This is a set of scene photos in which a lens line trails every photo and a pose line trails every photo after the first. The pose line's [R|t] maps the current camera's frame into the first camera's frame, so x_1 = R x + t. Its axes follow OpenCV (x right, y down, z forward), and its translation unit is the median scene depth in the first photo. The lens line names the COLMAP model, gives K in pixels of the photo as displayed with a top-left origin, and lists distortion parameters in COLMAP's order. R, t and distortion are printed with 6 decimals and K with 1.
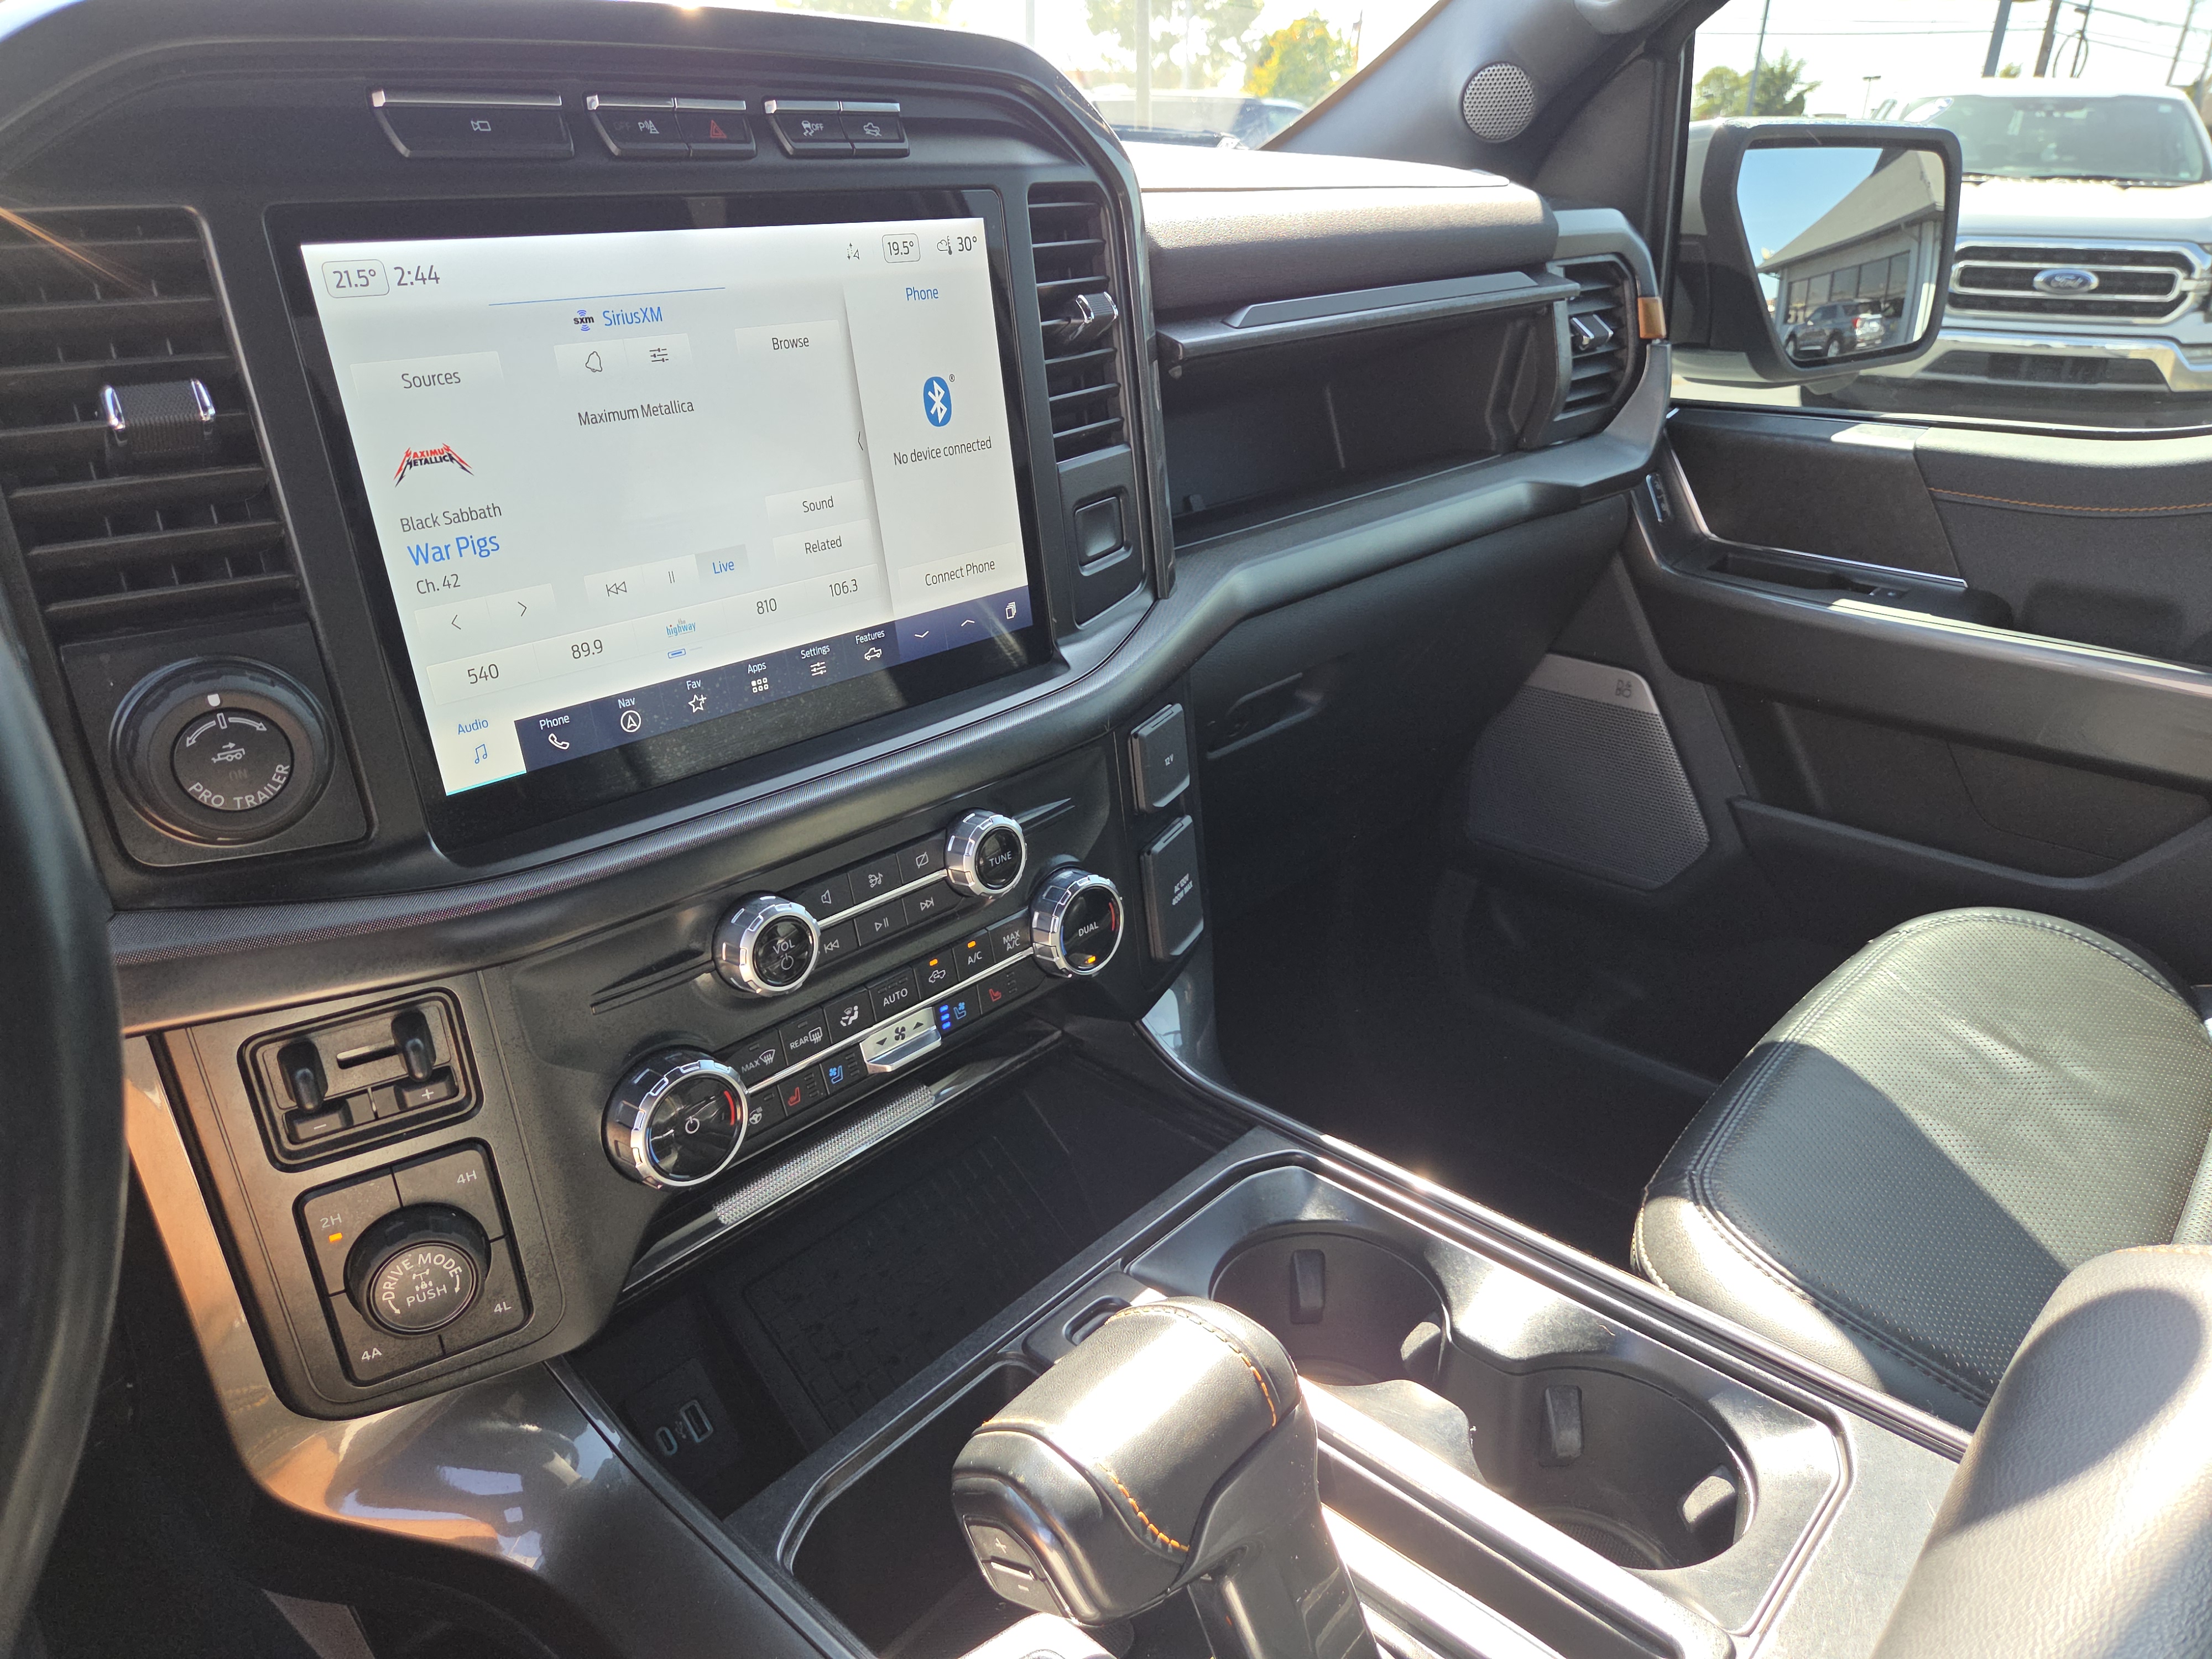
lens RADIAL K [[1491.2, 0, 1106.0], [0, 1491.2, 829.5], [0, 0, 1]] dist [0.056556, -0.056744]
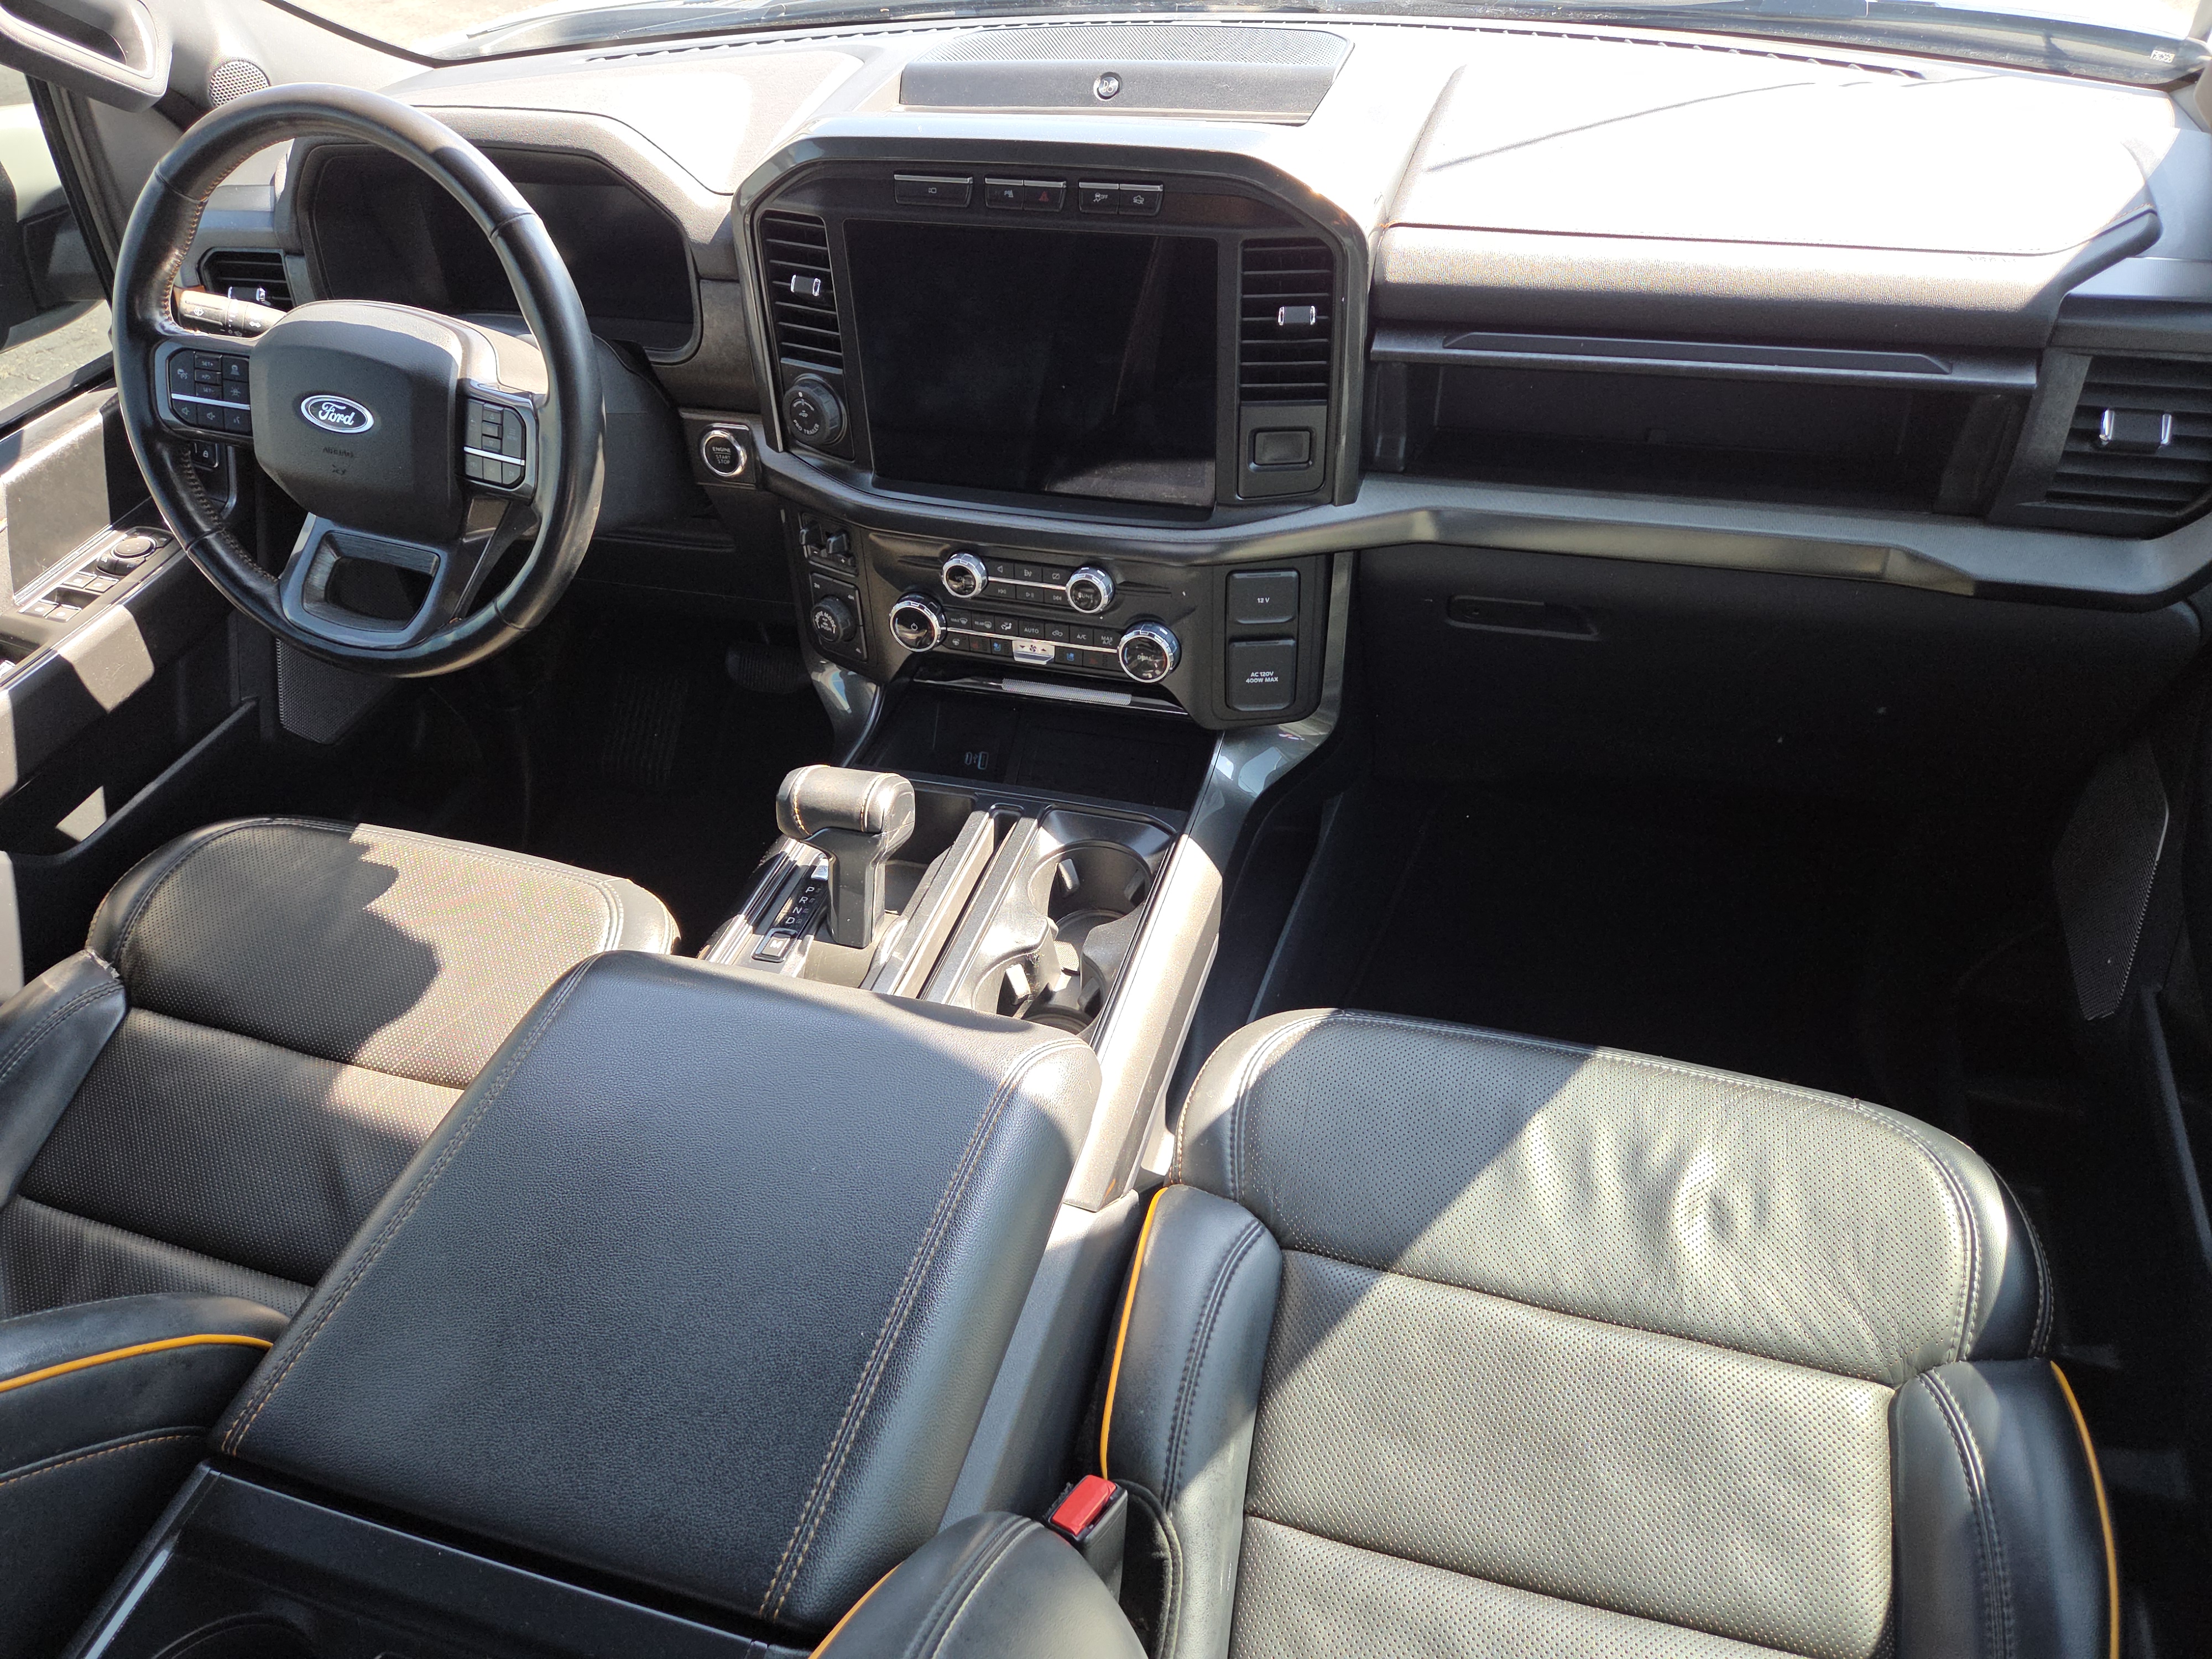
lens RADIAL K [[1491.2, 0, 1106.0], [0, 1491.2, 829.5], [0, 0, 1]] dist [0.056556, -0.056744]
pose [[0.432292, 0.592057, -0.680142, 1.429808], [-0.304859, 0.805805, 0.507680, -0.724398], [0.848637, -0.012119, 0.528837, 0.006124]]
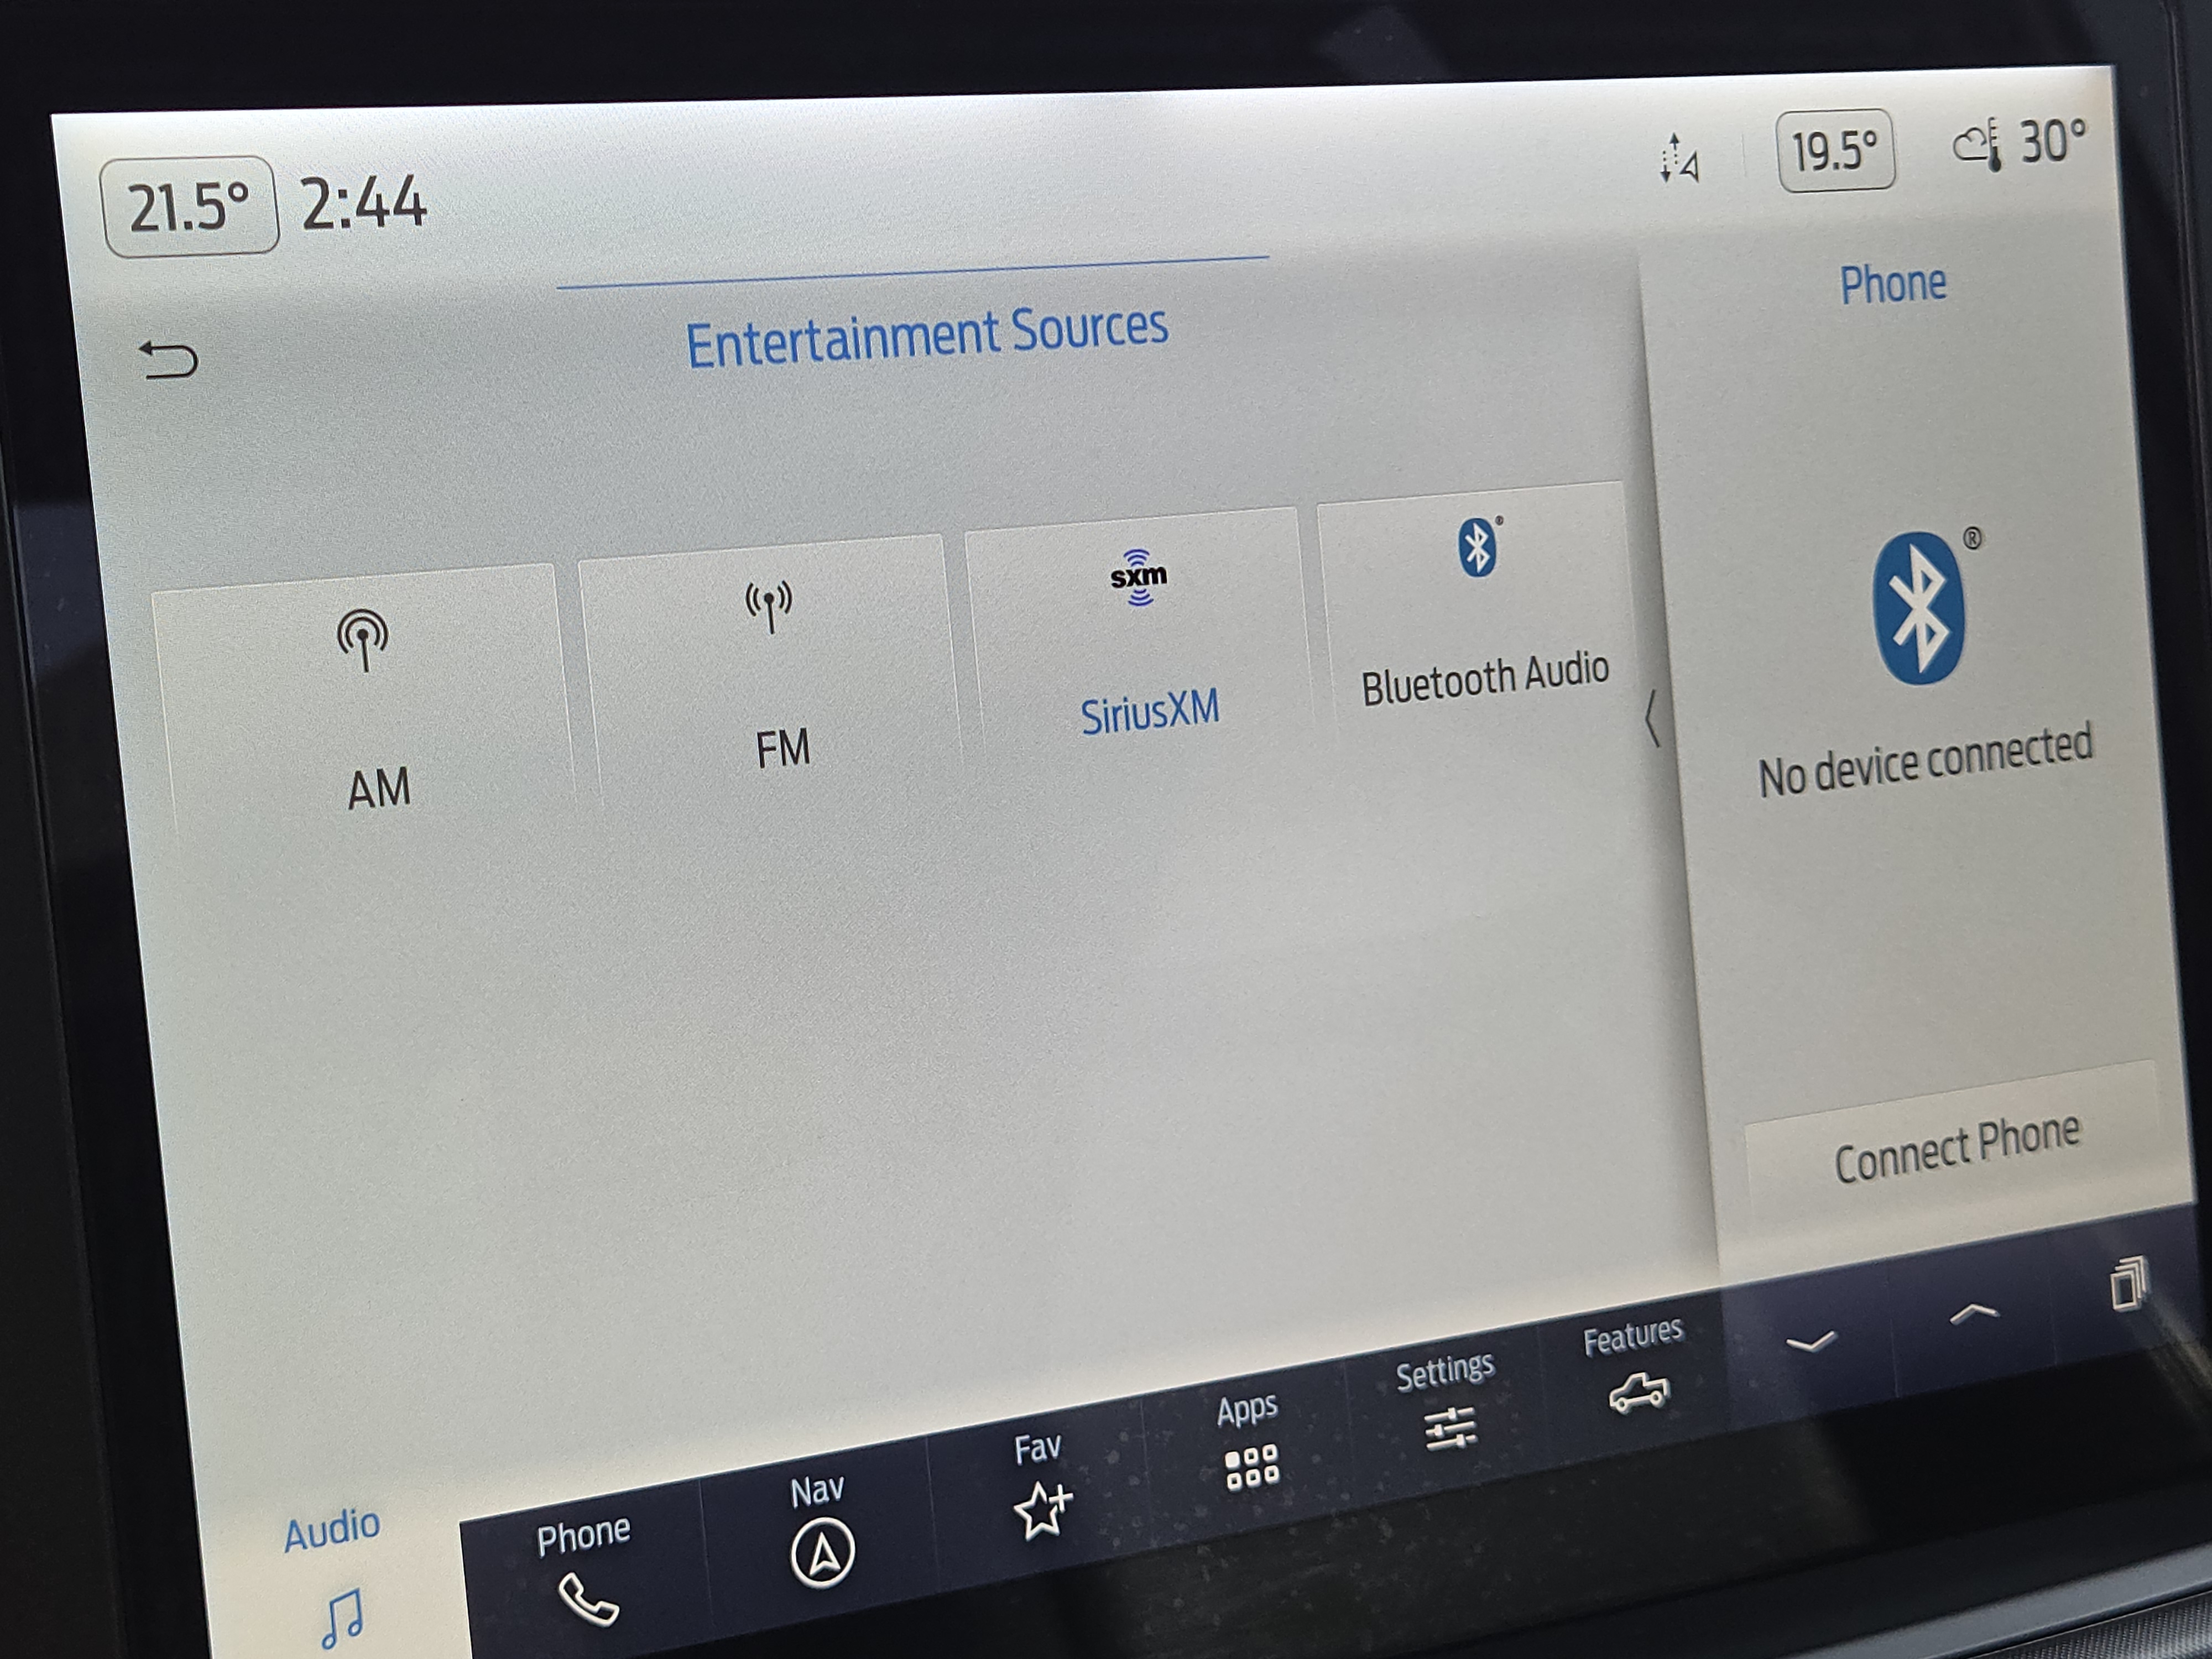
lens RADIAL K [[4157.0, 0, 1106.0], [0, 4157.0, 829.5], [0, 0, 1]] dist [0.144709, -0.432083]
pose [[0.944570, 0.040139, -0.325846, 0.013734], [-0.116689, 0.968739, -0.218927, -0.030010], [0.306872, 0.244815, 0.919726, 0.157829]]
